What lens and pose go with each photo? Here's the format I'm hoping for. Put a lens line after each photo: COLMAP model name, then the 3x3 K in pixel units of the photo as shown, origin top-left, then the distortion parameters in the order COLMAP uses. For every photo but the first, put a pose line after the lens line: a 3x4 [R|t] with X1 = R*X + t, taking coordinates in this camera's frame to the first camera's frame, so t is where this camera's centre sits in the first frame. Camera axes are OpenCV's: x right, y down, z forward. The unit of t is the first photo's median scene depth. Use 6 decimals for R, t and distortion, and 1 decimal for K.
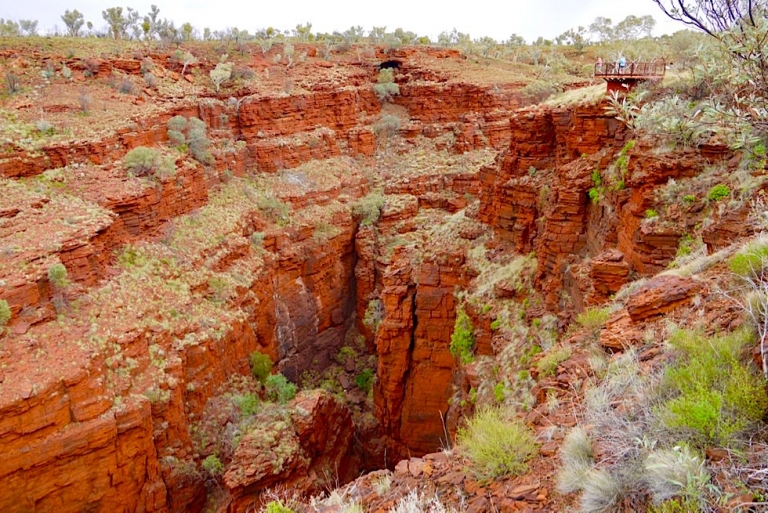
lens RADIAL K [[621.6, 0, 383.6], [0, 621.6, 256.9], [0, 0, 1]] dist [-0.014627, -0.009680]
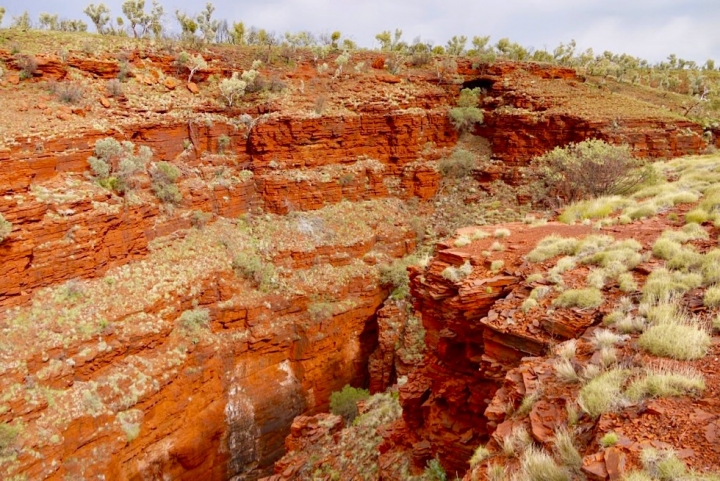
lens RADIAL K [[582.8, 0, 360.0], [0, 582.8, 239.9], [0, 0, 1]] dist [-0.014627, -0.009680]
pose [[0.951394, 0.124701, -0.281601, 0.115979], [-0.133891, 0.990903, -0.013551, -0.104081], [0.277349, 0.050596, 0.959436, 0.325478]]
